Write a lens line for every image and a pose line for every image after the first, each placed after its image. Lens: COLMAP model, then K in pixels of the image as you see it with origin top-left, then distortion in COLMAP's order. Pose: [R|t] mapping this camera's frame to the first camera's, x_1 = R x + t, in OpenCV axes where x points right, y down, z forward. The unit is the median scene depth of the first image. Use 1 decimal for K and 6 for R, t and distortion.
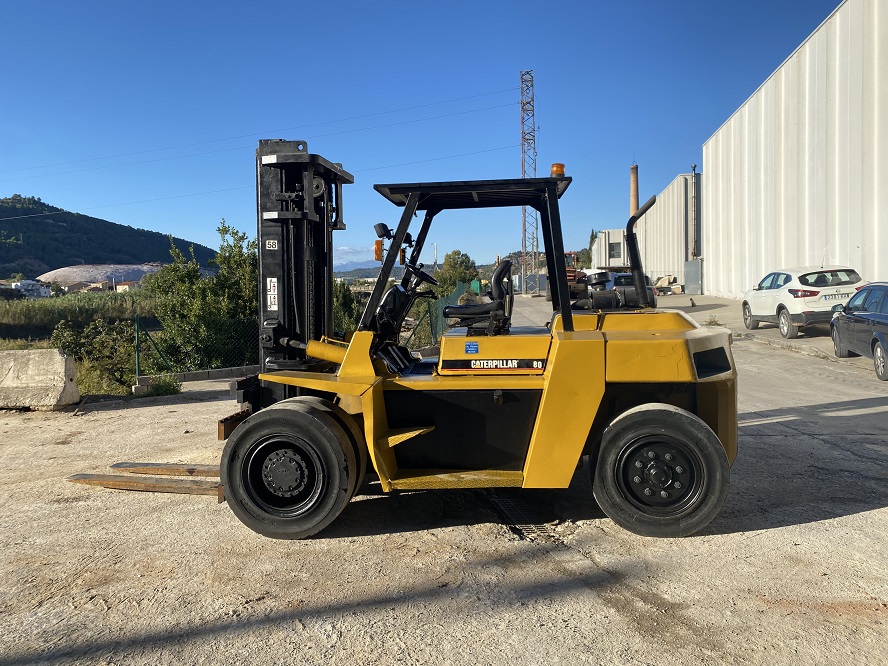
lens RADIAL K [[681.6, 0, 444.0], [0, 681.6, 333.0], [0, 0, 1]] dist [0.019616, -0.008889]
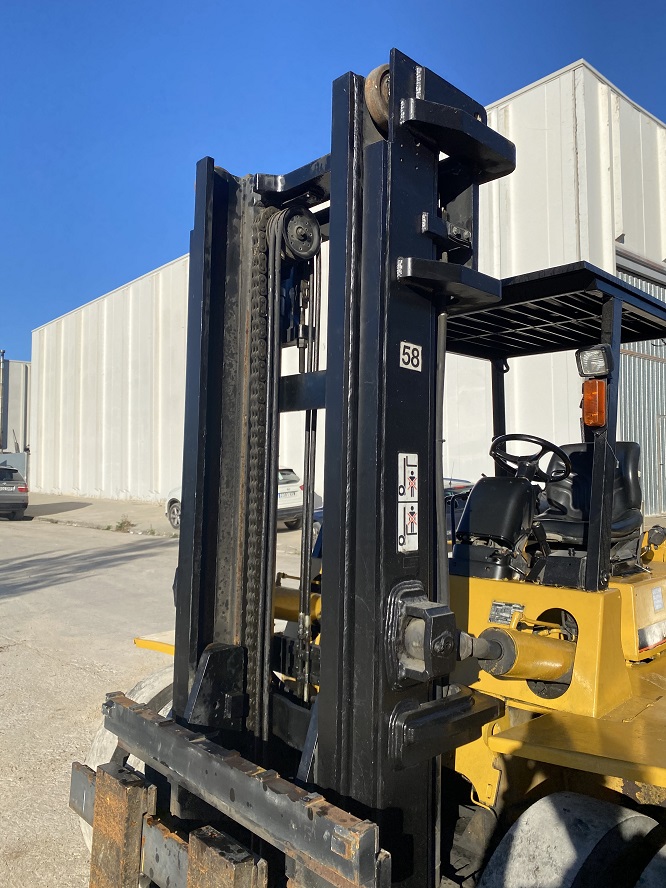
lens RADIAL K [[681.6, 0, 328.3], [0, 681.6, 428.5], [0, 0, 1]] dist [0.019616, -0.008889]
pose [[0.627005, 0.074034, 0.775490, -0.492748], [0.040460, 0.991036, -0.127324, -0.047670], [-0.777964, 0.111209, 0.618388, 0.758925]]
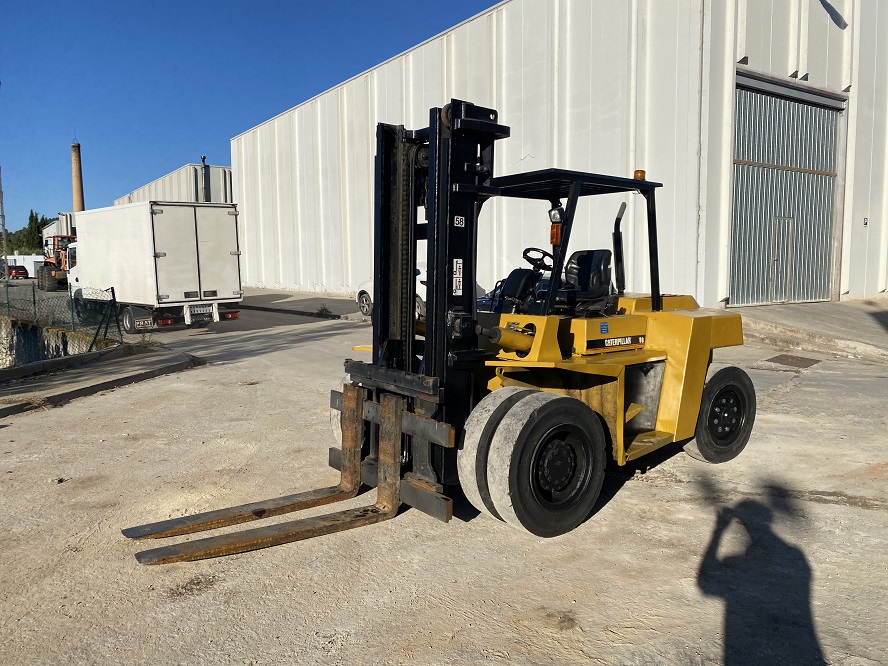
lens RADIAL K [[681.6, 0, 444.0], [0, 681.6, 333.0], [0, 0, 1]] dist [0.019616, -0.008889]
pose [[0.701280, -0.044595, 0.711490, -0.824669], [0.036626, 0.998977, 0.026513, -0.008180], [-0.711944, 0.007466, 0.702196, 0.364715]]
